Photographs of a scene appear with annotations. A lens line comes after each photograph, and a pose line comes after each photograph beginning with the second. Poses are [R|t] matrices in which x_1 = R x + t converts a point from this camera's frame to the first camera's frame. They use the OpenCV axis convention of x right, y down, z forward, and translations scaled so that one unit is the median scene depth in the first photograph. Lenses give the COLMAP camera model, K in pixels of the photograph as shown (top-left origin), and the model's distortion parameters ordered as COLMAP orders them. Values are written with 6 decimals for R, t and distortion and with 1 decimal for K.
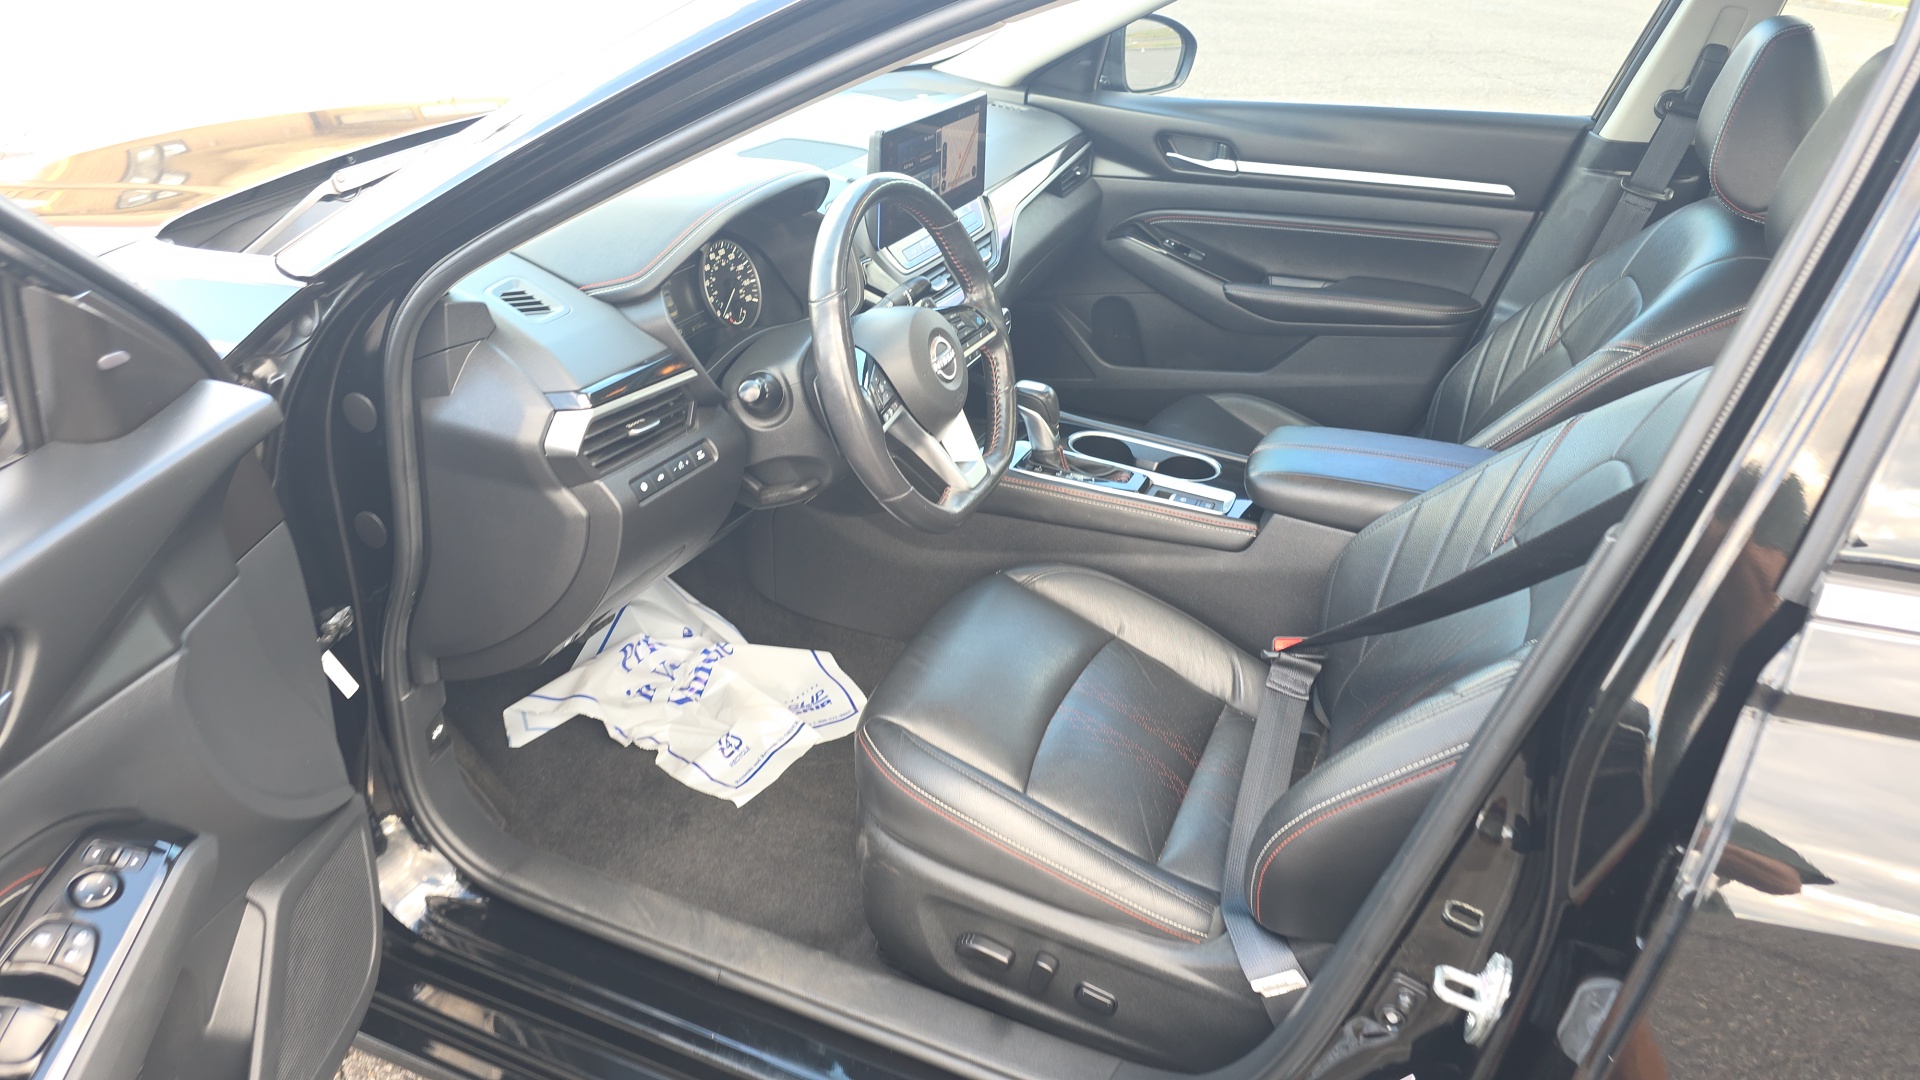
lens RADIAL K [[1301.0, 0, 963.9], [0, 1301.0, 530.2], [0, 0, 1]] dist [0.055392, -0.052934]
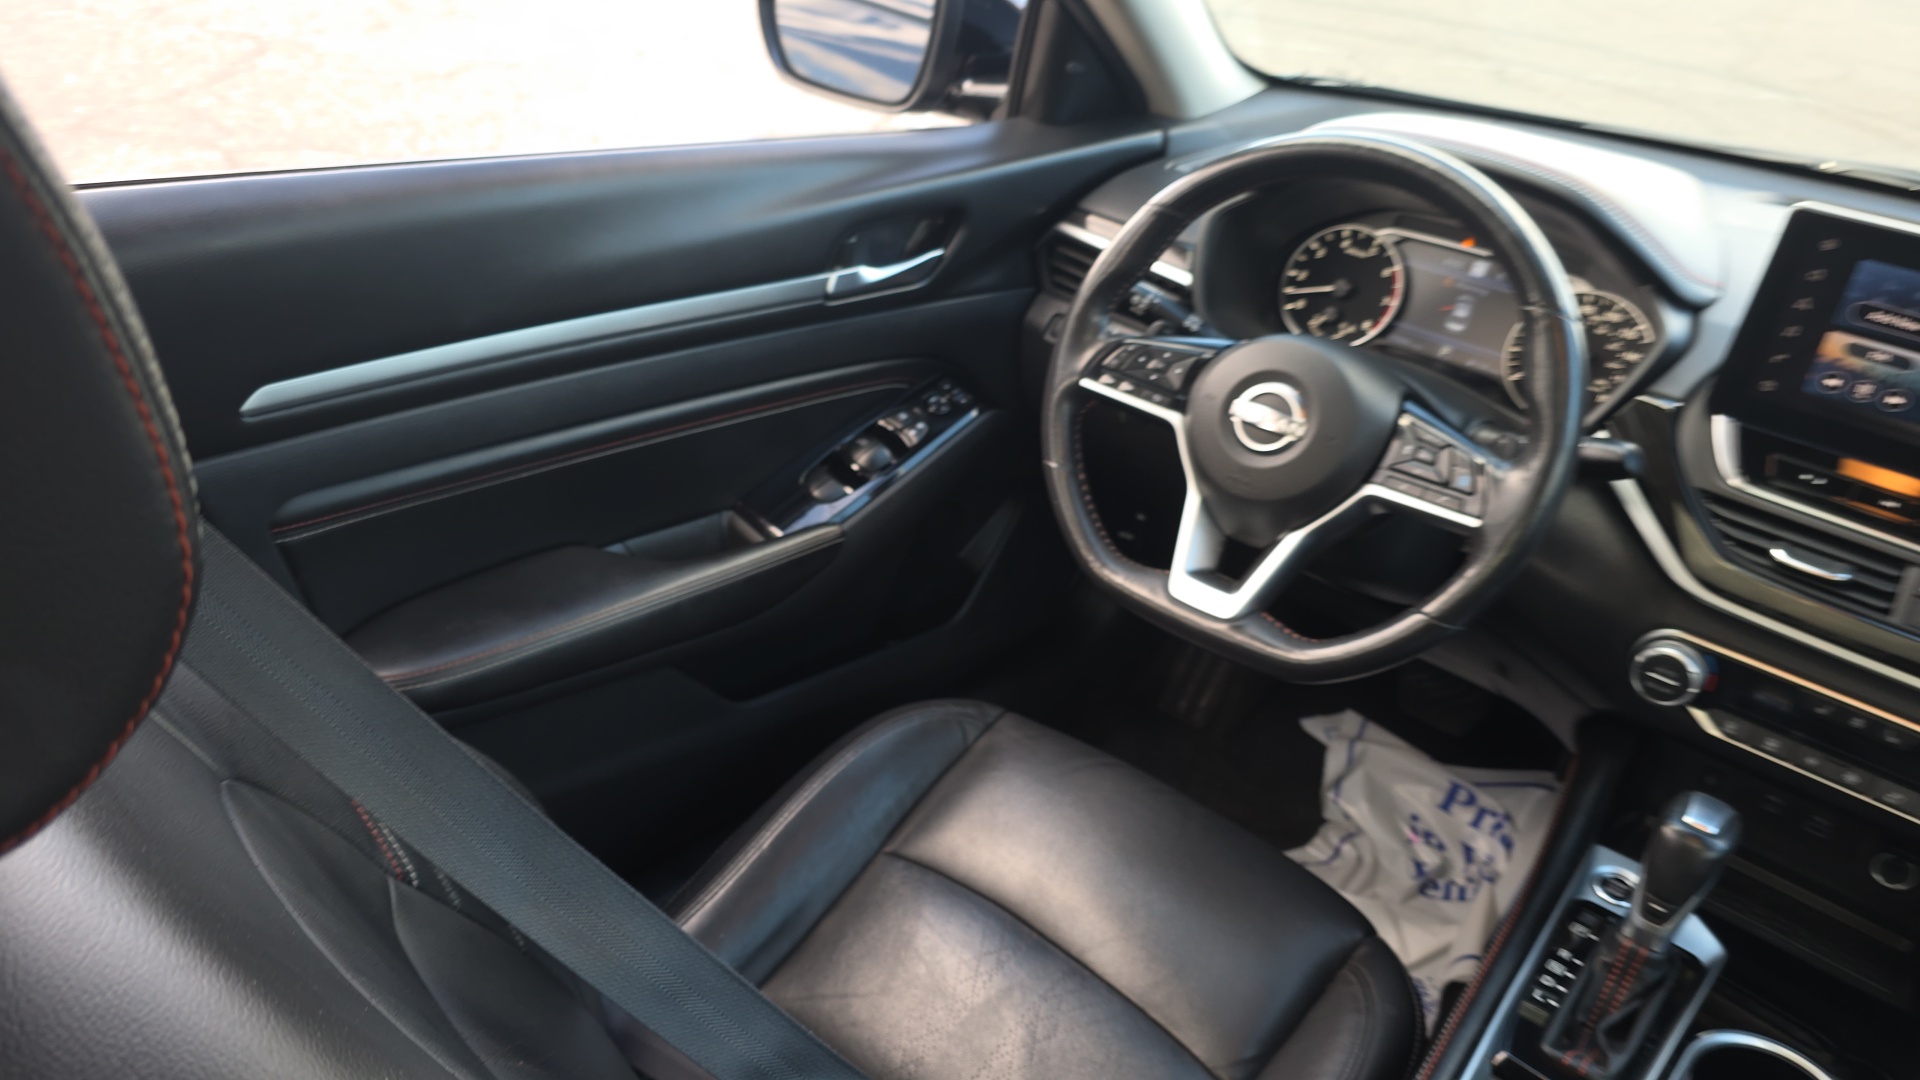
lens RADIAL K [[1308.6, 0, 926.9], [0, 1308.6, 566.8], [0, 0, 1]] dist [0.007168, -0.024407]
pose [[-0.327279, 0.417929, -0.847481, 0.371801], [-0.519673, 0.669453, 0.530823, -0.203051], [0.789195, 0.614140, -0.001911, 0.544022]]
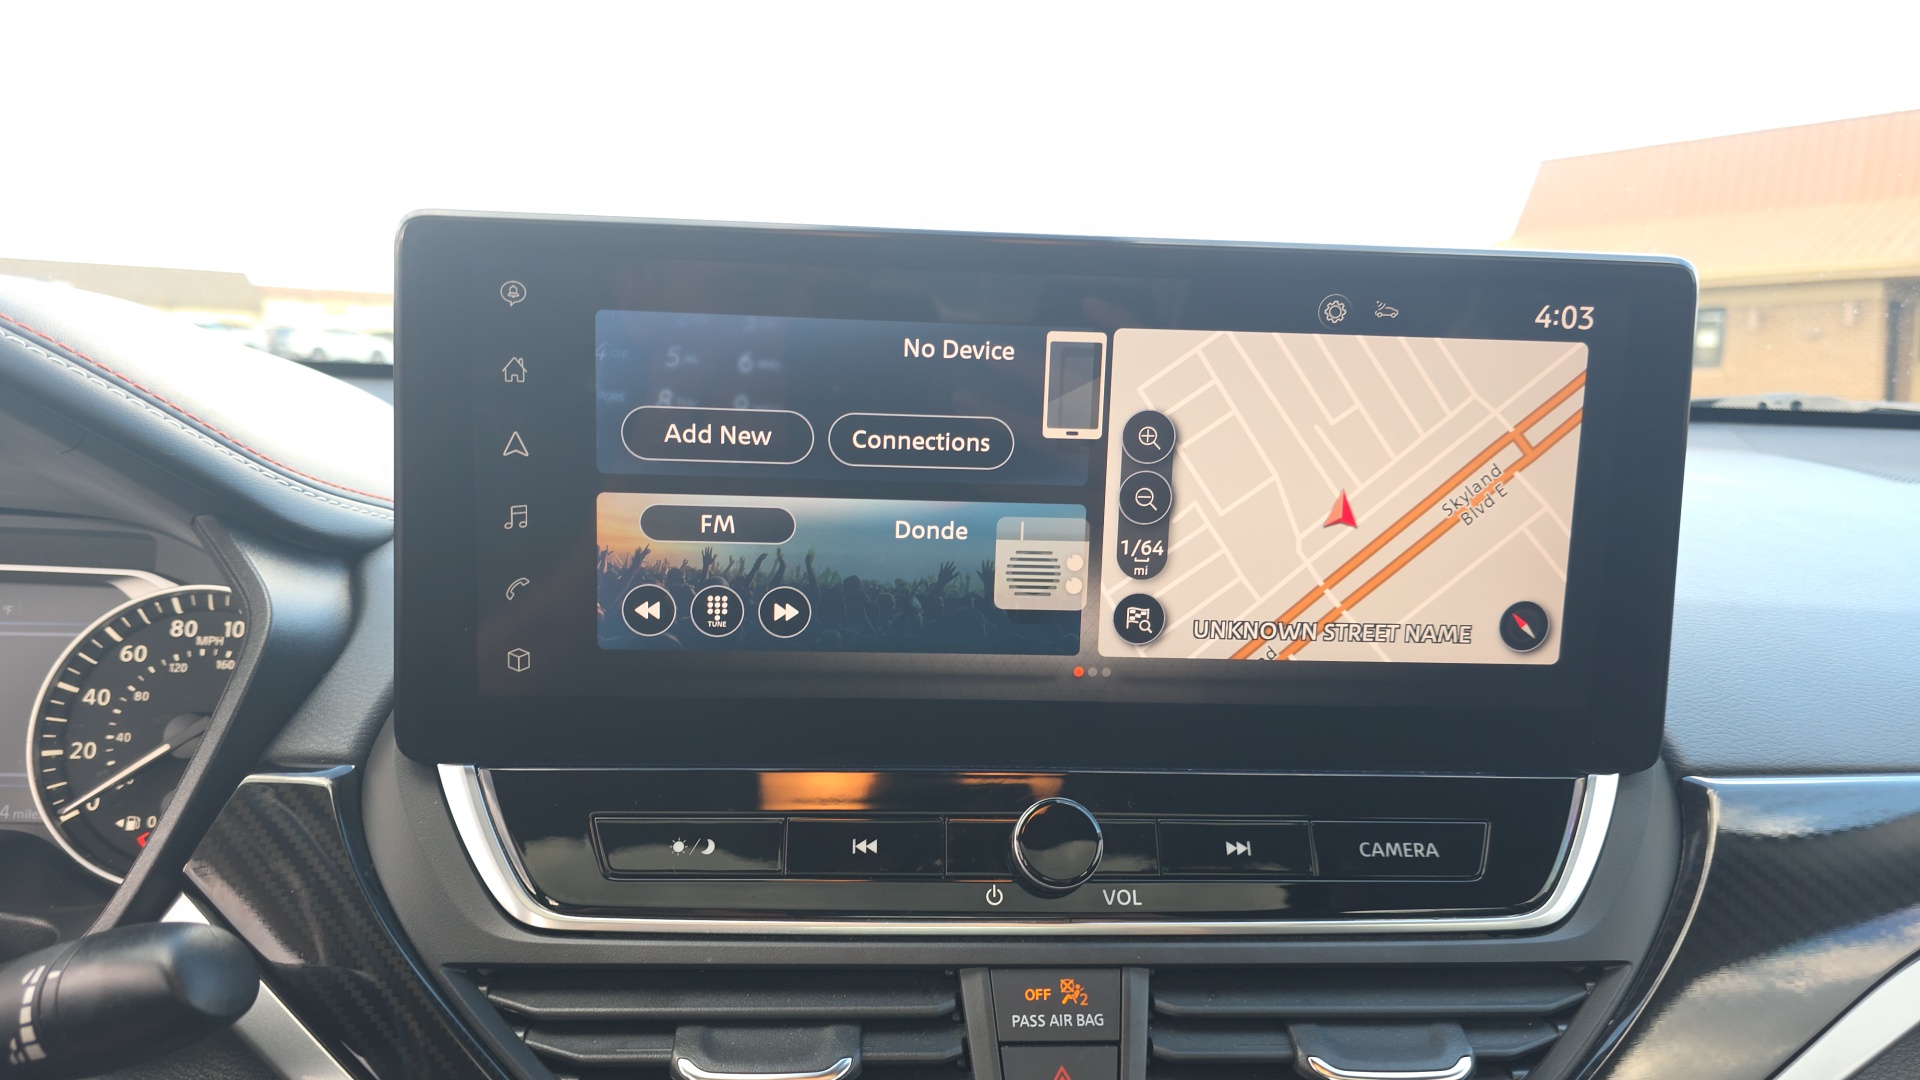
lens RADIAL K [[1331.5, 0, 945.7], [0, 1331.5, 536.5], [0, 0, 1]] dist [0.055151, -0.078190]
pose [[0.451330, 0.097652, -0.886998, 0.114363], [-0.424965, 0.897562, -0.117420, -0.180004], [0.784669, 0.429938, 0.446596, 0.663418]]
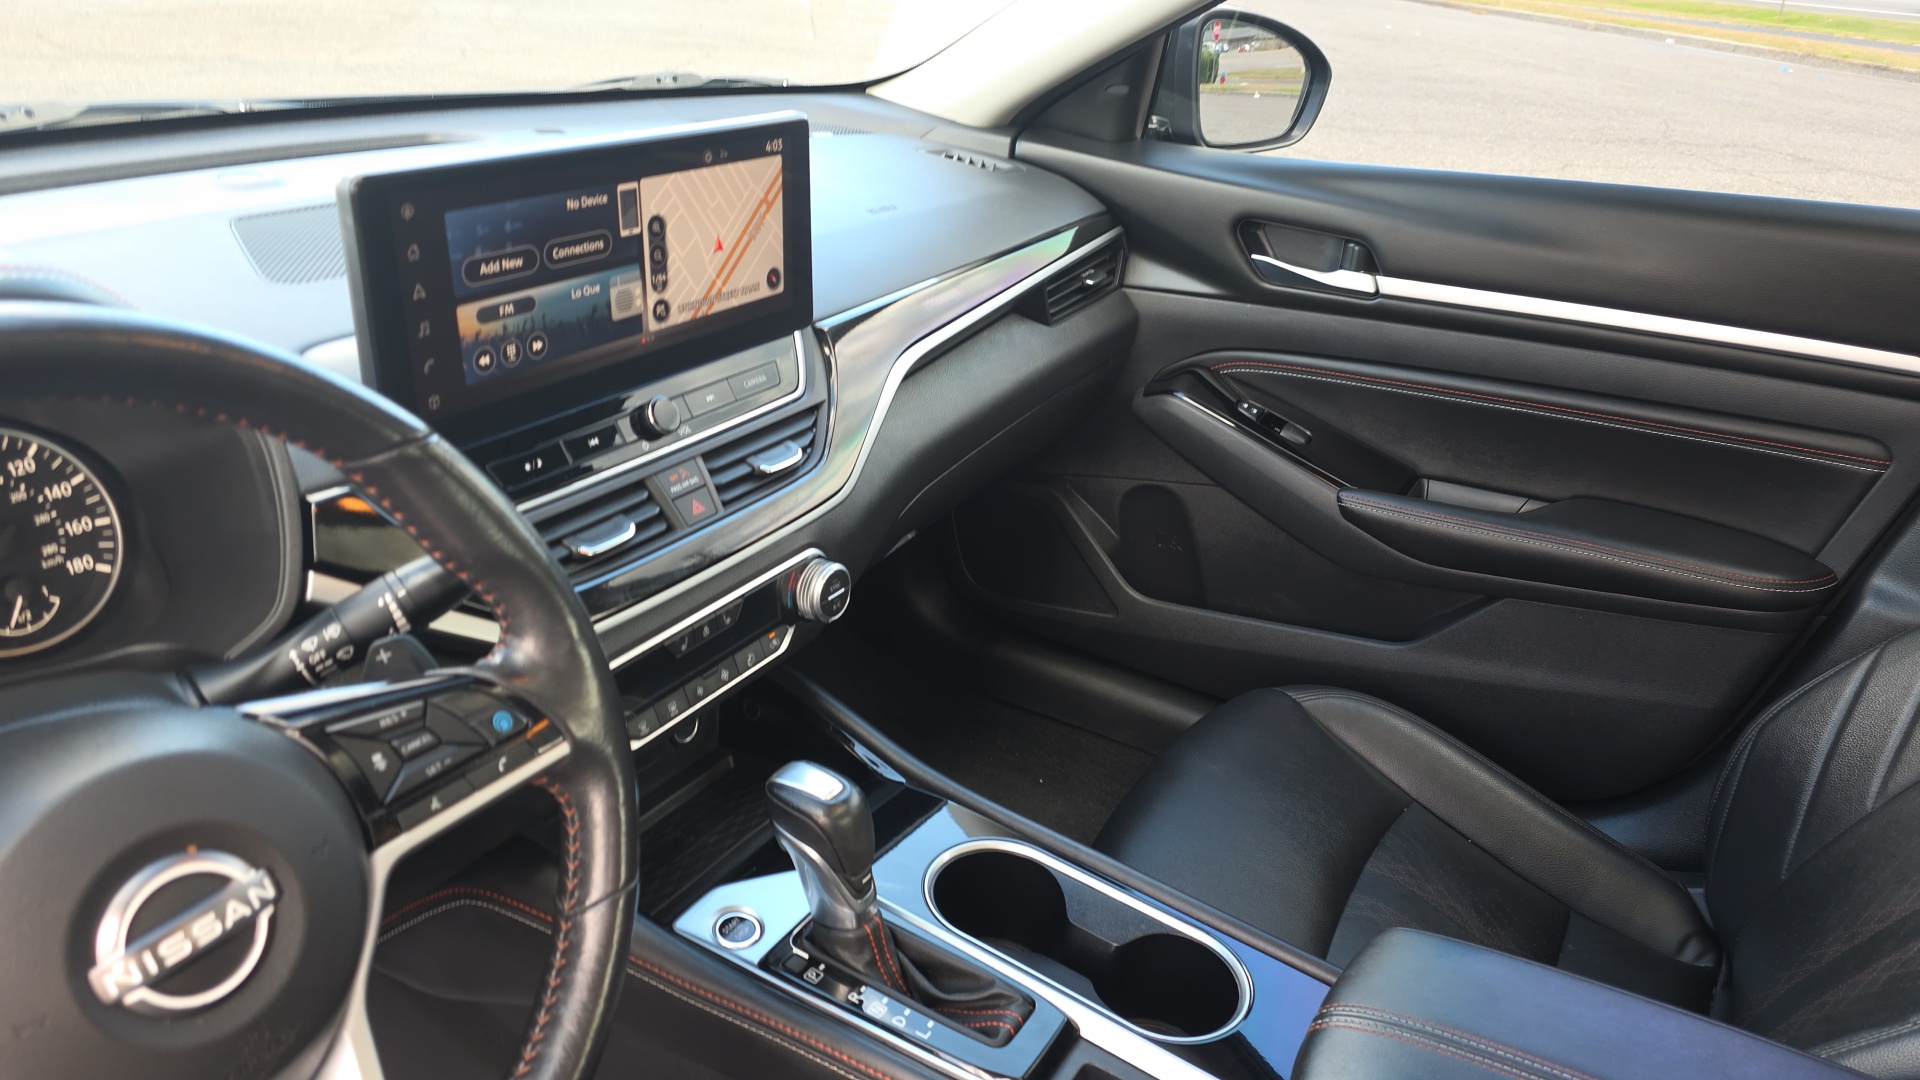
lens RADIAL K [[1285.6, 0, 968.5], [0, 1285.6, 579.6], [0, 0, 1]] dist [0.048970, -0.049239]
pose [[0.989469, 0.079722, -0.120809, 0.112725], [-0.081418, 0.996638, -0.009160, -0.133294], [0.119672, 0.018899, 0.992634, 0.434128]]
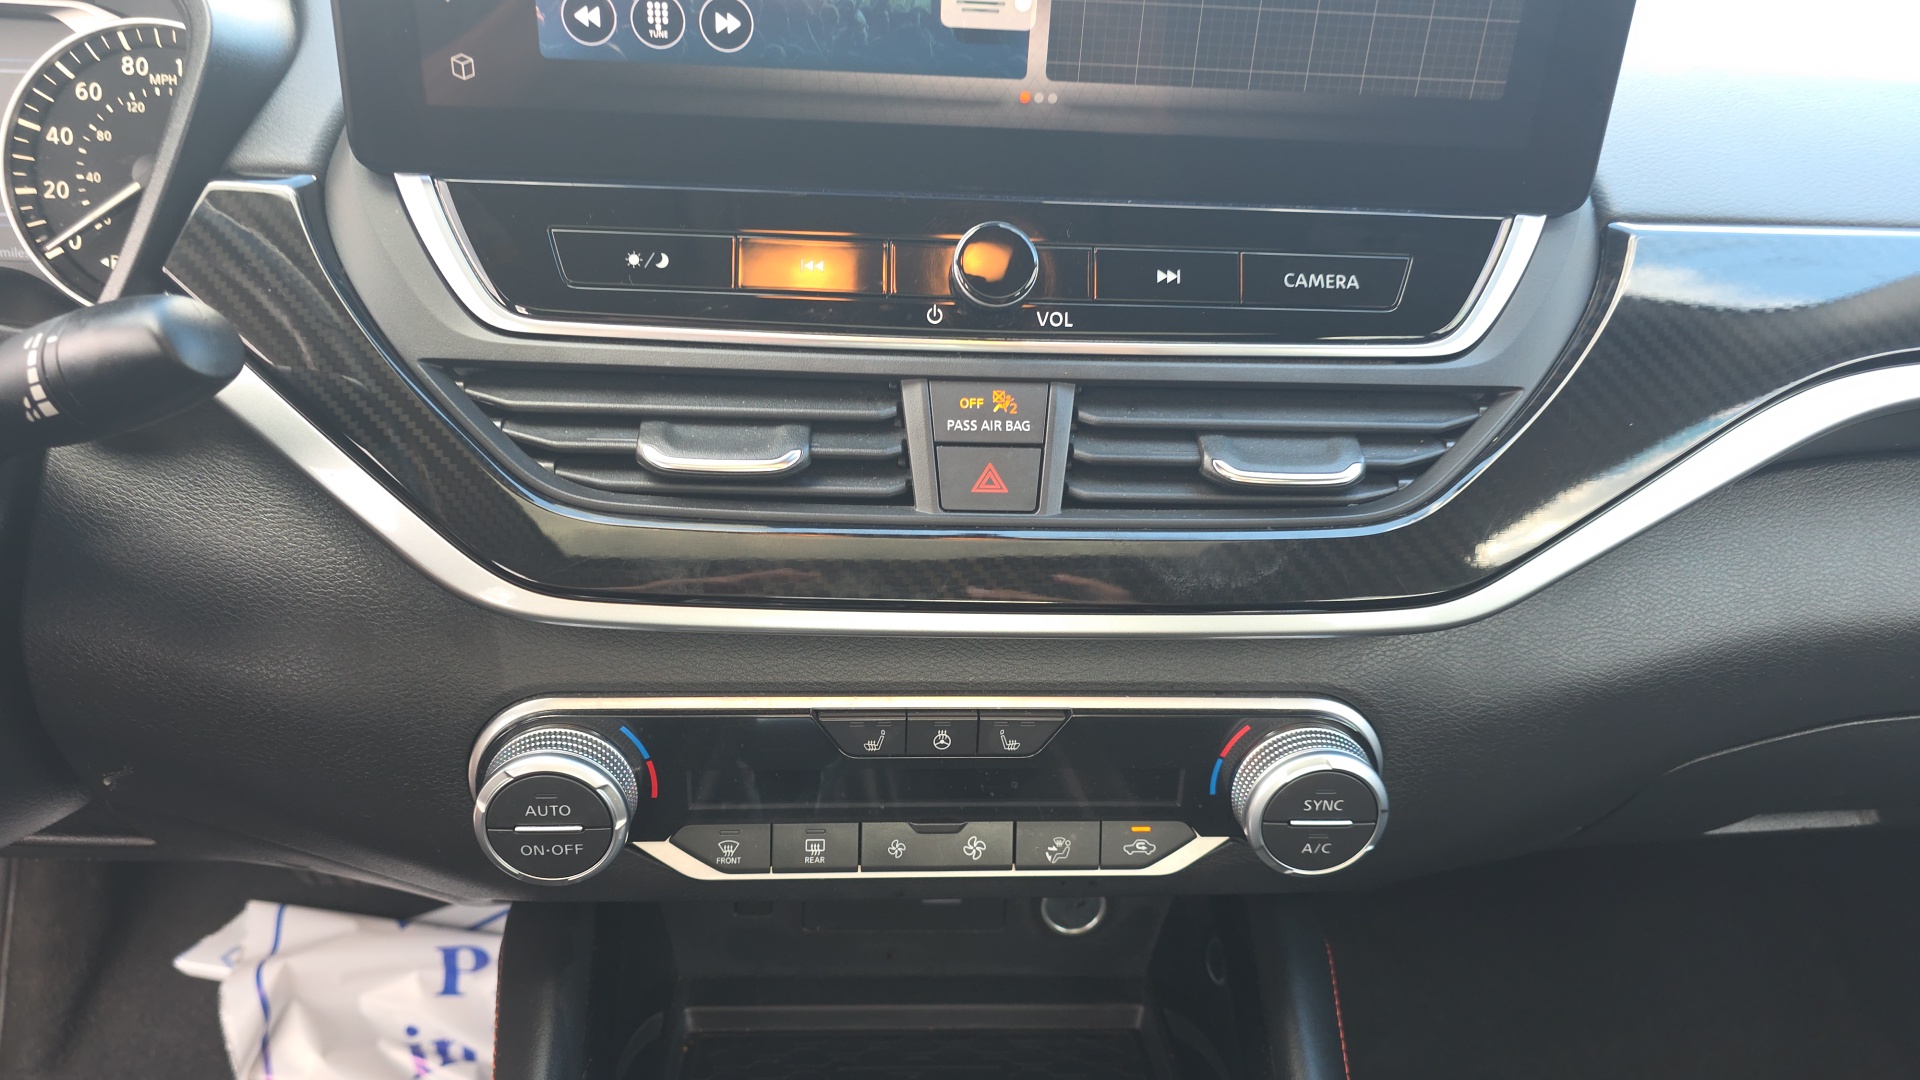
lens RADIAL K [[1331.9, 0, 954.6], [0, 1331.9, 549.1], [0, 0, 1]] dist [0.058850, -0.077176]
pose [[0.447356, 0.392815, -0.803473, 0.127742], [-0.442904, 0.877788, 0.182549, -0.169348], [0.776987, 0.274197, 0.566663, 0.671262]]
